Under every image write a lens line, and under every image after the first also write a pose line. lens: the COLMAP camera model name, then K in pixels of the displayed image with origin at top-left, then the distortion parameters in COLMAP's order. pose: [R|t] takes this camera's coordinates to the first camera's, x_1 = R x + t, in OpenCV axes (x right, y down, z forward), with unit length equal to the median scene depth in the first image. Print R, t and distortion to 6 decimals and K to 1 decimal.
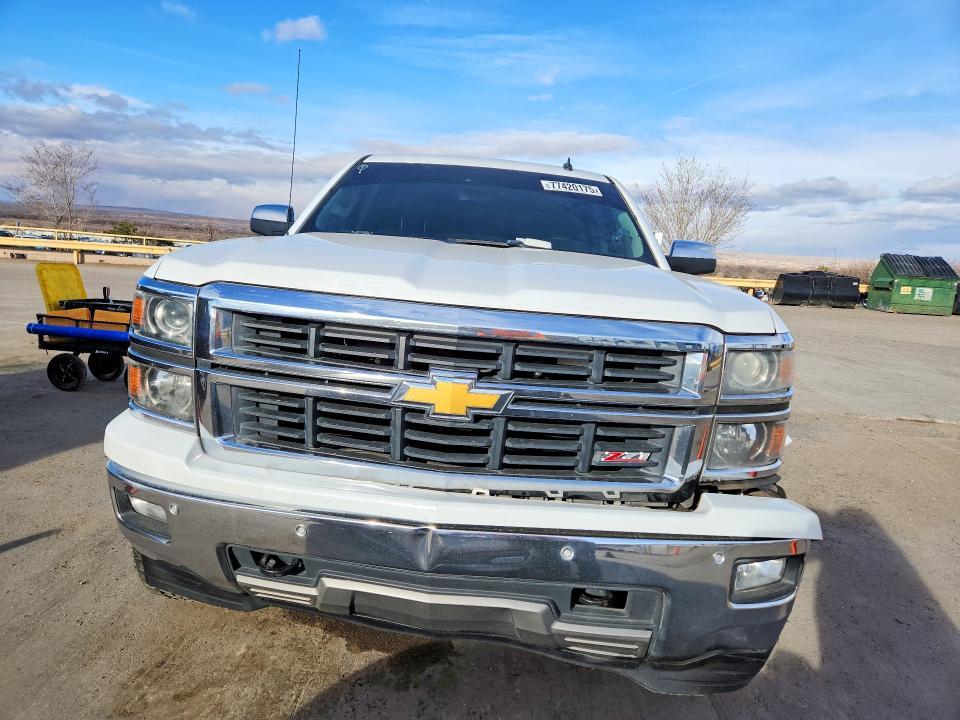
lens RADIAL K [[741.9, 0, 480.0], [0, 741.9, 360.0], [0, 0, 1]] dist [0.008391, -0.001708]
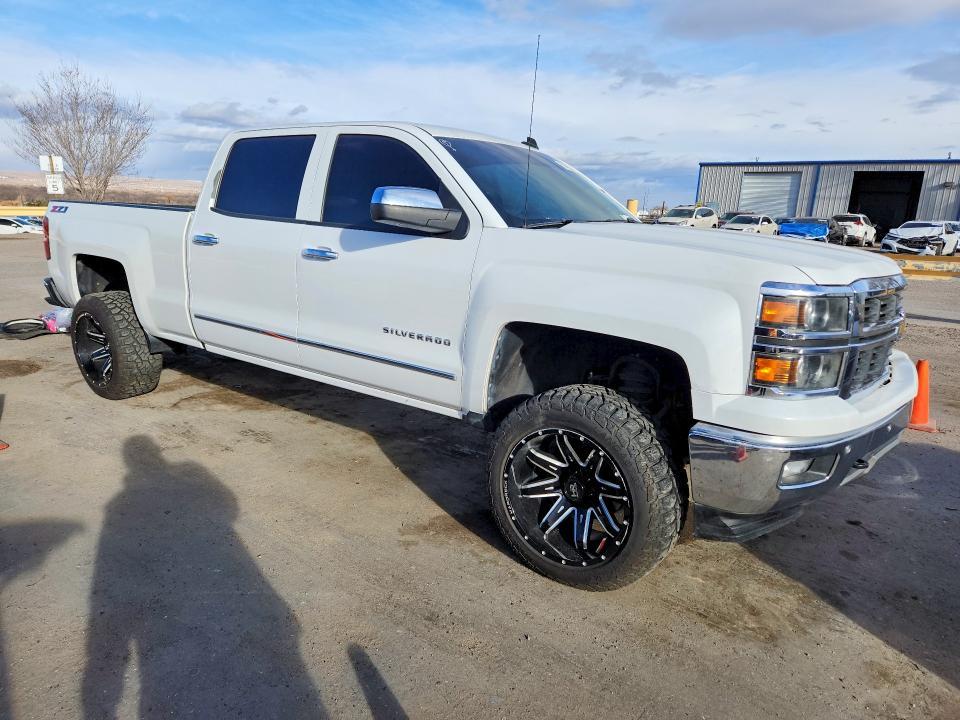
lens RADIAL K [[741.9, 0, 480.0], [0, 741.9, 360.0], [0, 0, 1]] dist [0.008391, -0.001708]
pose [[0.471003, -0.221212, 0.853945, -0.223685], [0.114396, 0.975189, 0.189524, -0.035605], [-0.874683, 0.008421, 0.484622, 0.111051]]
